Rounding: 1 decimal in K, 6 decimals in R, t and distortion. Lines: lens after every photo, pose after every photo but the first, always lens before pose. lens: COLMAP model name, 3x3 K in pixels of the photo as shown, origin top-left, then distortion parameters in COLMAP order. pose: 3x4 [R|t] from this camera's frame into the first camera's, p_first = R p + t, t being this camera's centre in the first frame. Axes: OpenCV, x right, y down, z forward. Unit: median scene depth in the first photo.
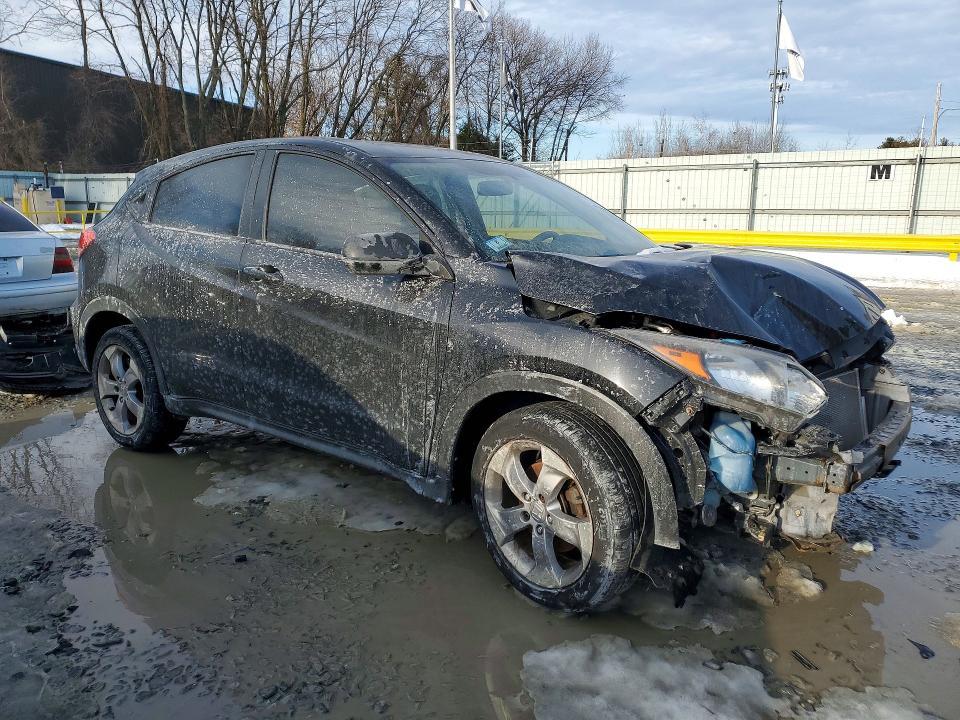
lens RADIAL K [[774.6, 0, 480.0], [0, 774.6, 360.0], [0, 0, 1]] dist [0.058343, -0.001273]
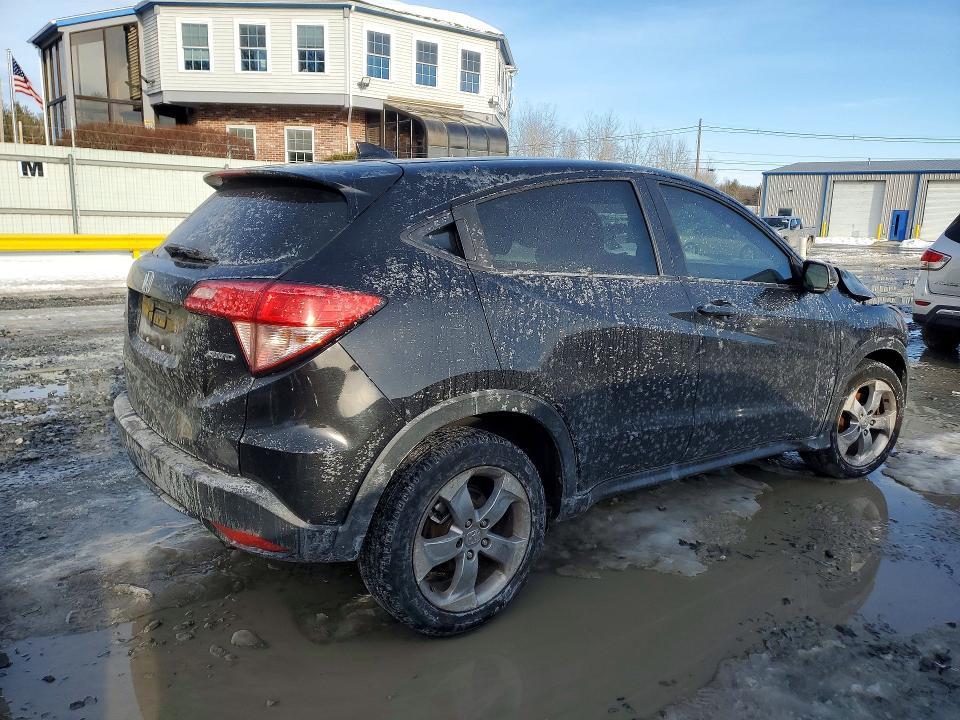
lens RADIAL K [[774.6, 0, 480.0], [0, 774.6, 360.0], [0, 0, 1]] dist [0.058343, -0.001273]
pose [[0.236347, -0.179325, 0.954978, -0.431805], [0.164549, 0.976014, 0.142551, -0.078852], [-0.957634, 0.123448, 0.260186, 0.342617]]
